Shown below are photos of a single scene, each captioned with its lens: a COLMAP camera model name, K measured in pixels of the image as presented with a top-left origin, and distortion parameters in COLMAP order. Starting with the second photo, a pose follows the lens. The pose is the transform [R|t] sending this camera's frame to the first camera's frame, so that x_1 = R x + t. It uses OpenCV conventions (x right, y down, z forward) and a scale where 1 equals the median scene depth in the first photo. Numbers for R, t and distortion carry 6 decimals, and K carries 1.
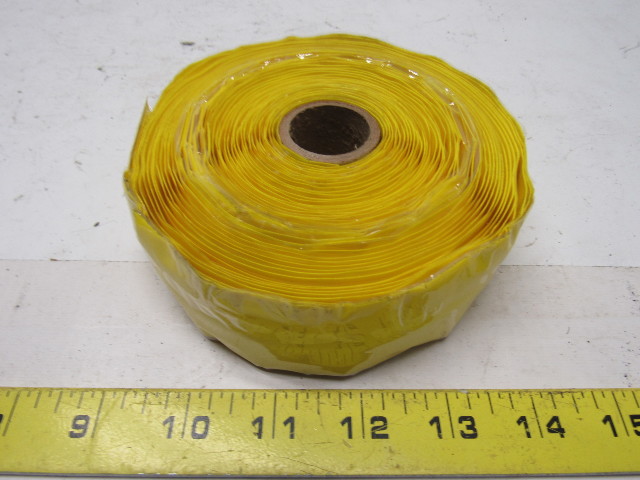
lens RADIAL K [[446.8, 0, 320.0], [0, 446.8, 240.0], [0, 0, 1]] dist [-0.001736, -0.001530]
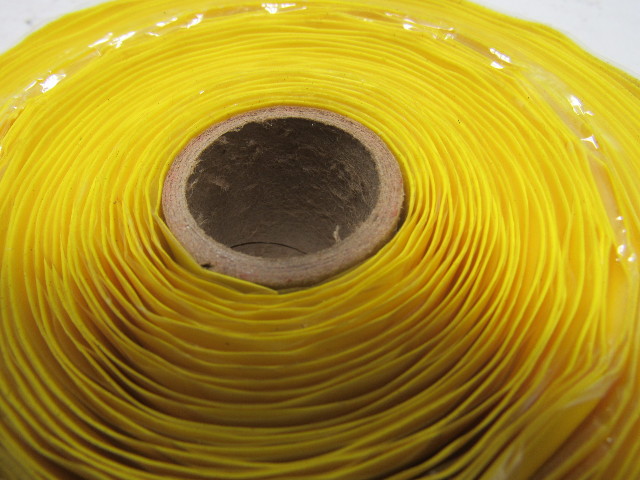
lens RADIAL K [[446.8, 0, 320.0], [0, 446.8, 240.0], [0, 0, 1]] dist [-0.001736, -0.001530]
pose [[0.988396, 0.110048, -0.104702, 0.099137], [-0.104689, 0.992961, 0.055388, -0.204512], [0.110060, -0.043784, 0.992960, 0.545515]]
